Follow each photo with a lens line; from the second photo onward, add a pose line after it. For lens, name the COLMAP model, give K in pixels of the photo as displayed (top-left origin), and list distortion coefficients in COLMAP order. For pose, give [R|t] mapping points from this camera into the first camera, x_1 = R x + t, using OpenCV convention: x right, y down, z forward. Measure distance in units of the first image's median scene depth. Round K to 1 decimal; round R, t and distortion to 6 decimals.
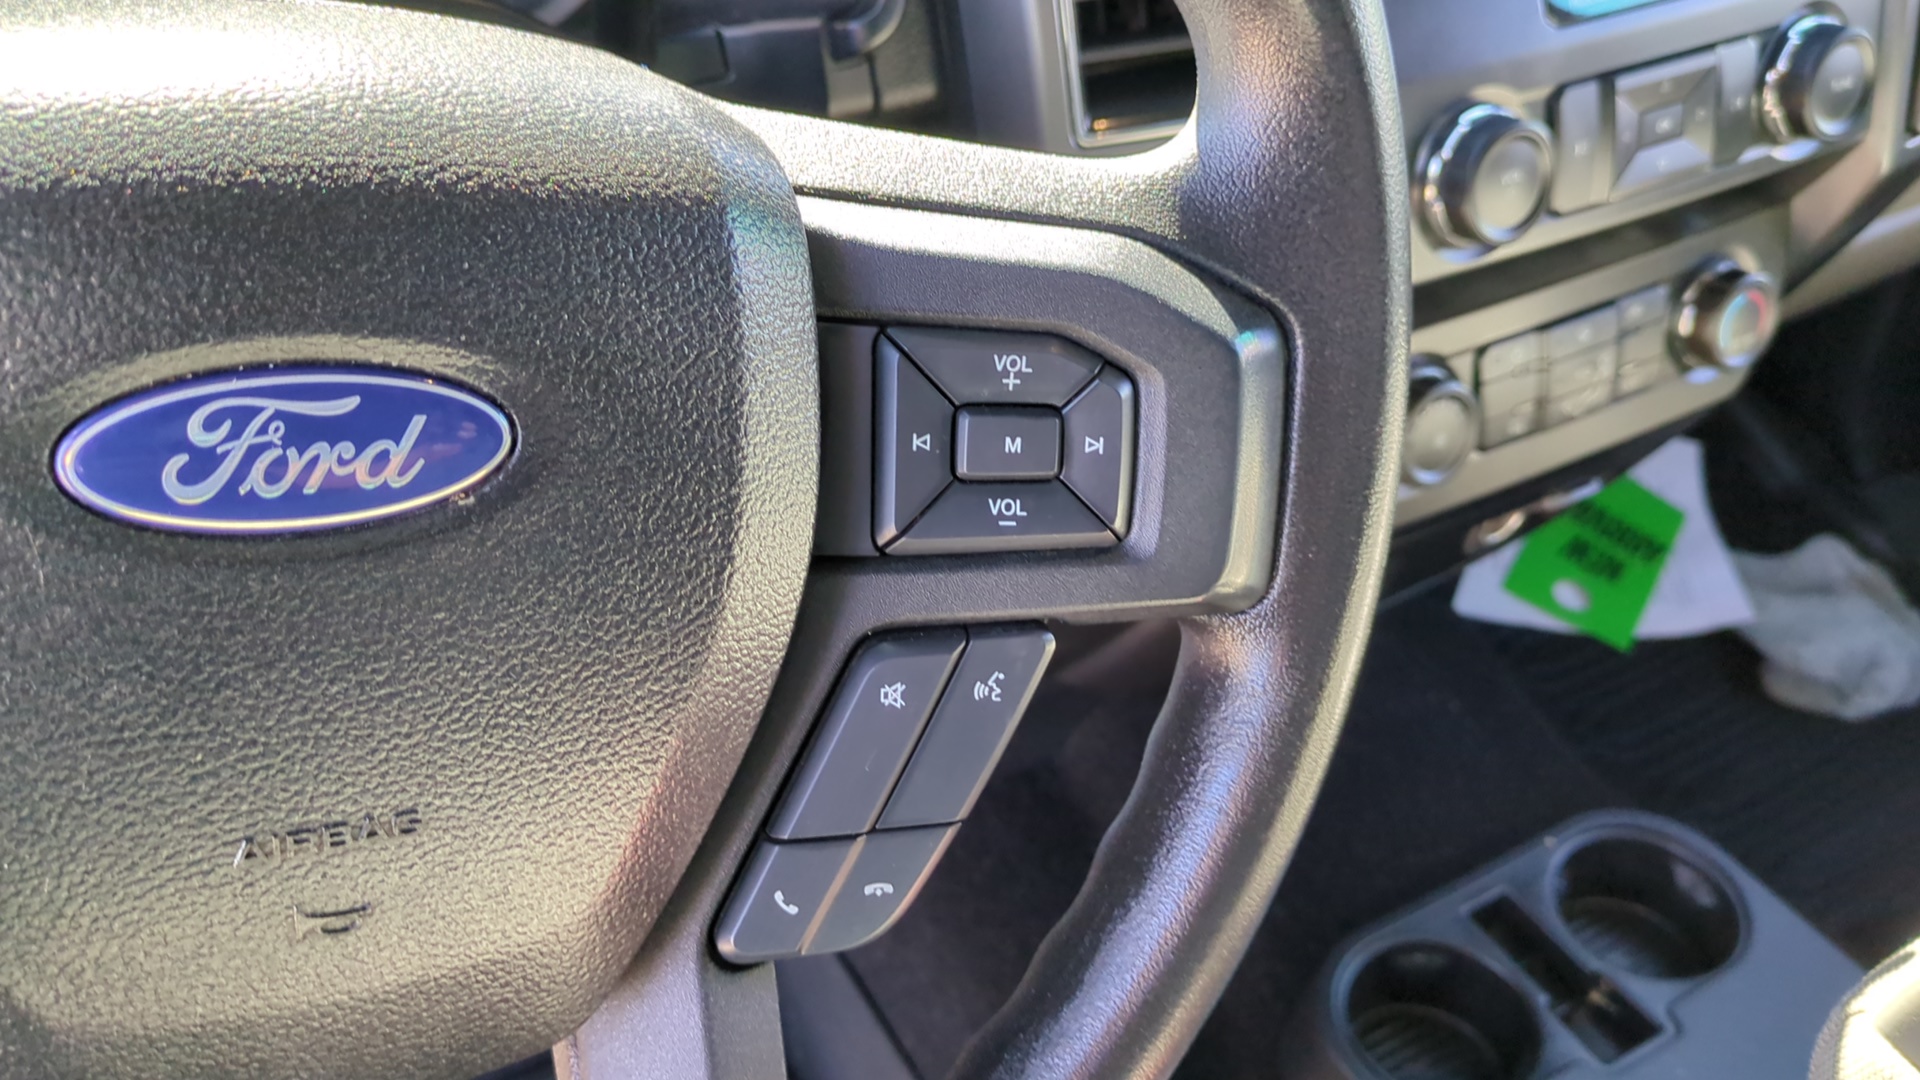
lens RADIAL K [[1670.3, 0, 959.9], [0, 1670.3, 570.1], [0, 0, 1]] dist [0.036945, -0.083192]
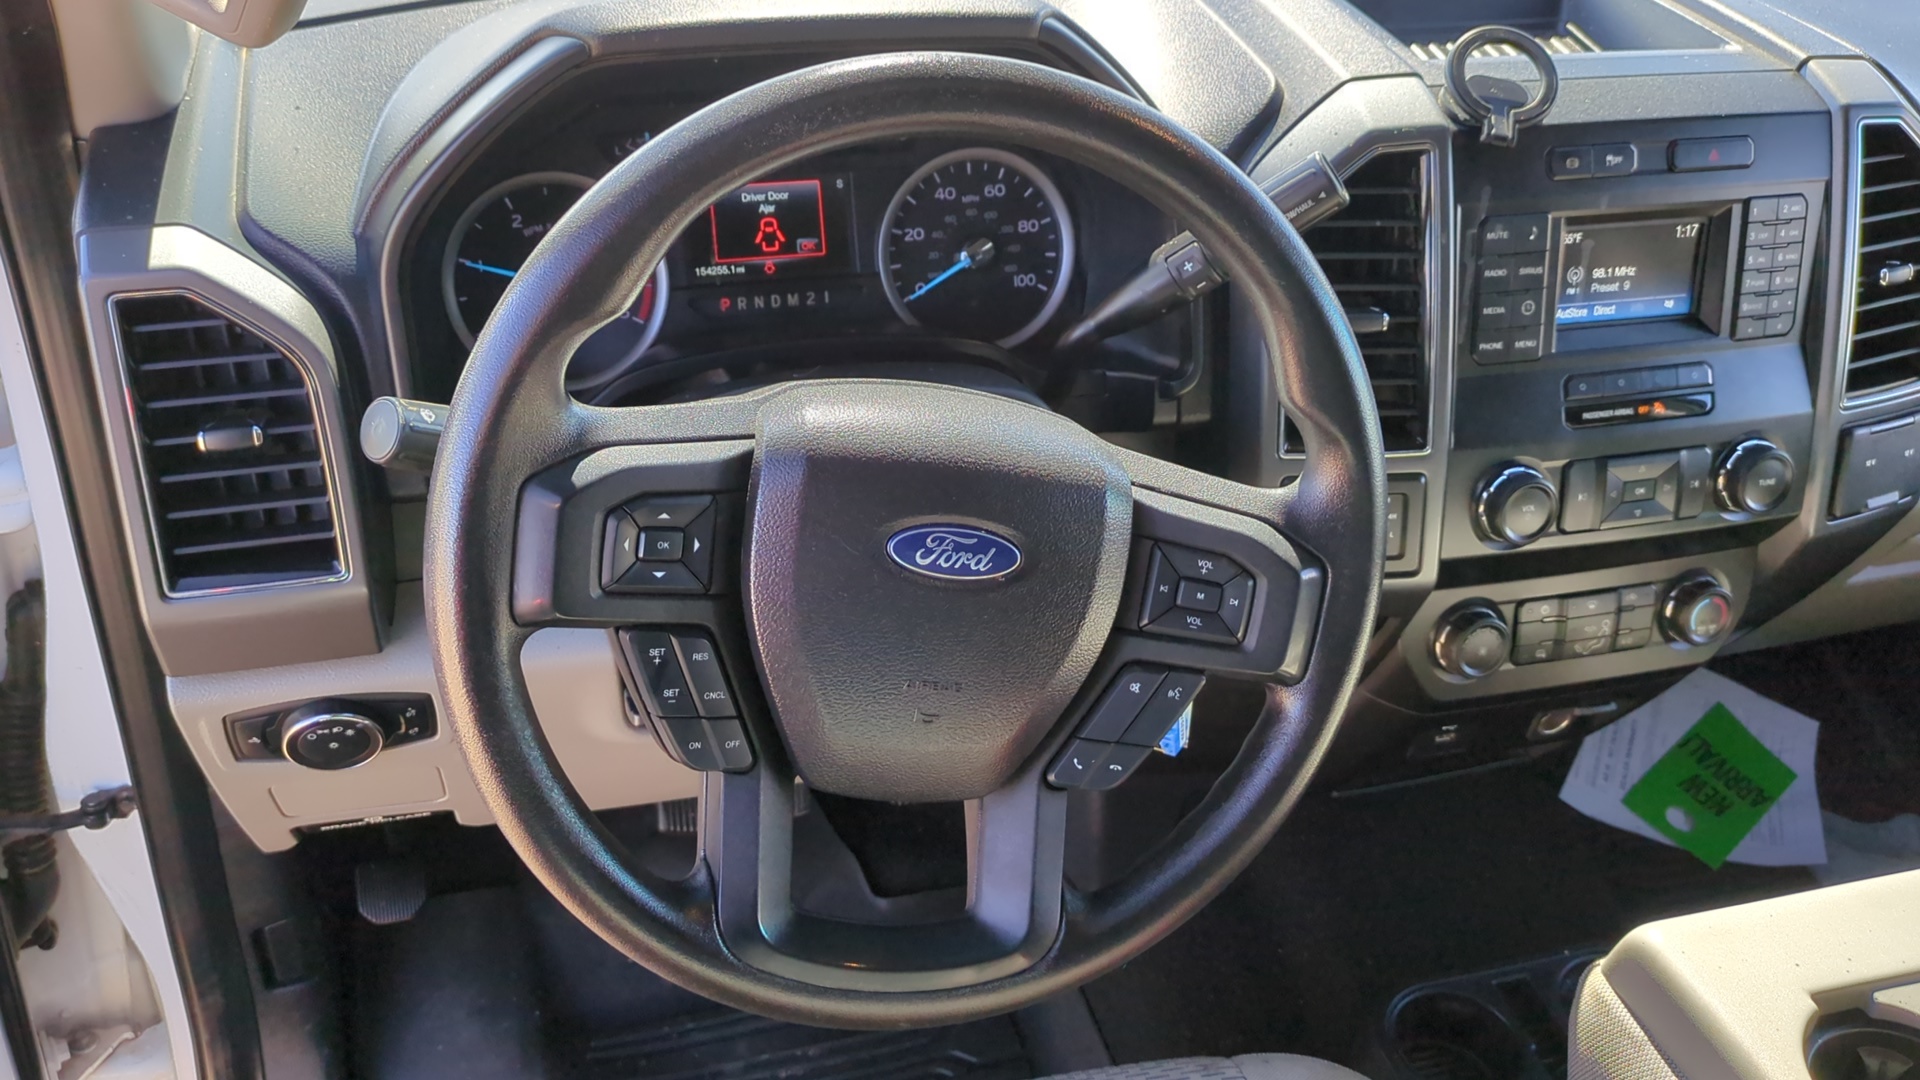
lens RADIAL K [[1647.8, 0, 969.6], [0, 1647.8, 552.4], [0, 0, 1]] dist [0.056991, -0.070342]
pose [[0.972843, 0.165734, -0.161583, 0.100377], [-0.182291, 0.978780, -0.093596, 0.185937], [0.142642, 0.120510, 0.982411, -1.775920]]
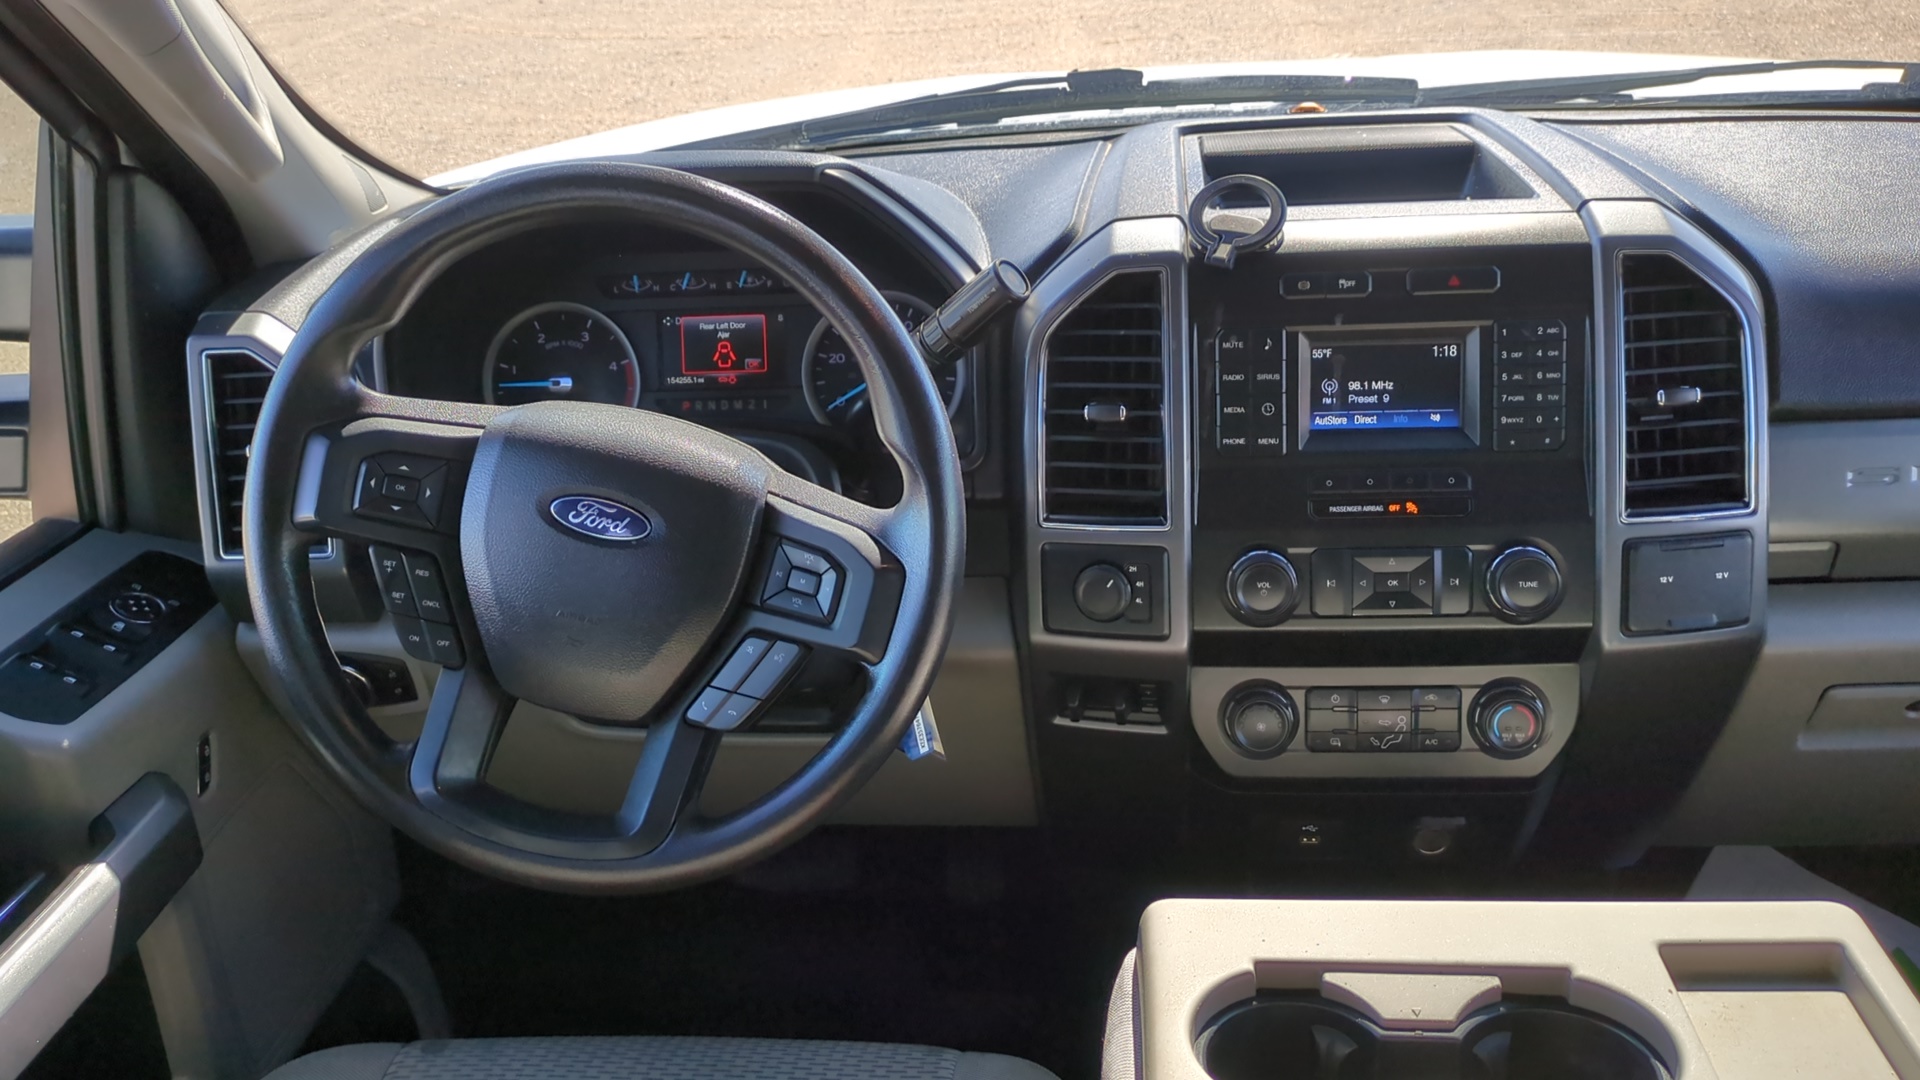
lens RADIAL K [[1691.9, 0, 957.6], [0, 1691.9, 540.8], [0, 0, 1]] dist [0.076072, -0.070822]
pose [[0.817927, 0.169130, -0.549900, 2.449222], [-0.319499, 0.928408, -0.189680, 0.465050], [0.478451, 0.330837, 0.813407, -1.808803]]
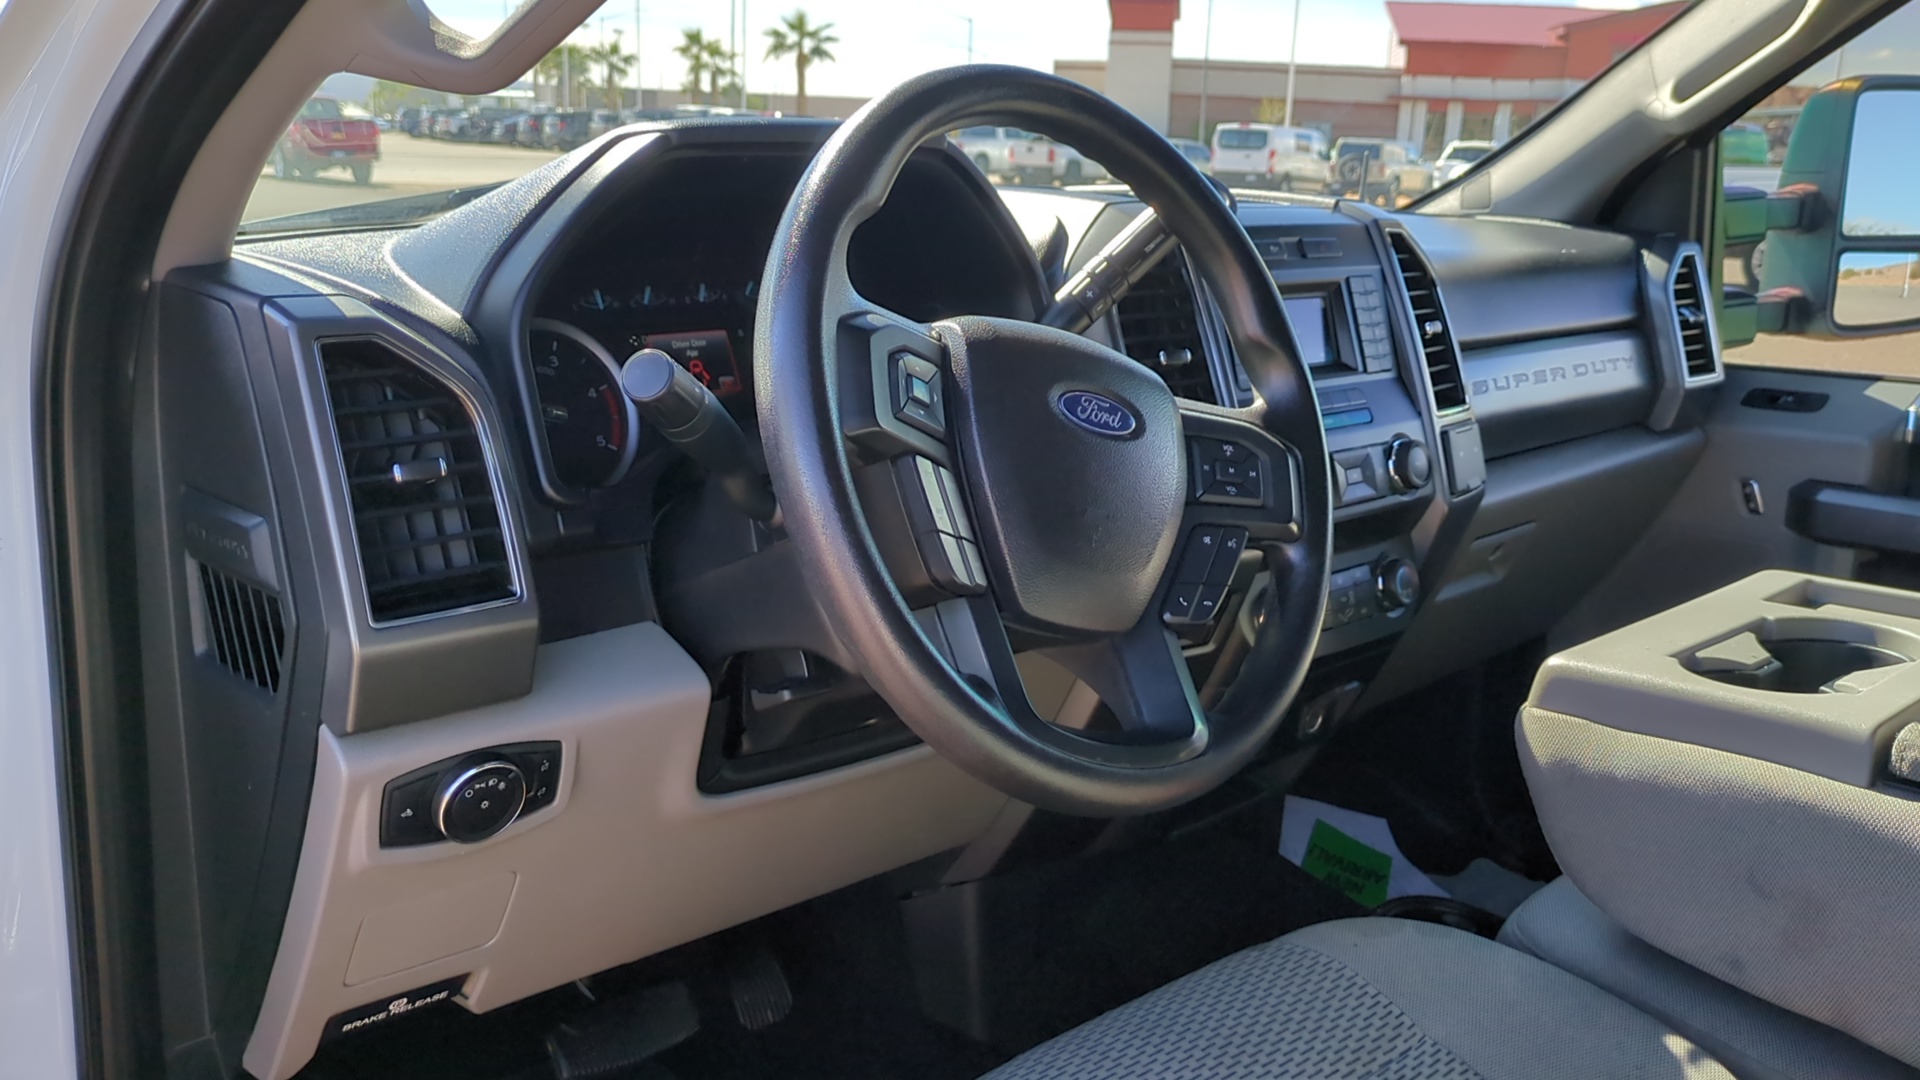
lens RADIAL K [[1647.8, 0, 969.6], [0, 1647.8, 552.4], [0, 0, 1]] dist [0.056991, -0.070342]
pose [[0.968976, -0.053815, 0.241226, -1.524477], [0.156720, 0.888487, -0.431312, 1.712600], [-0.191115, 0.455736, 0.869356, -2.000076]]
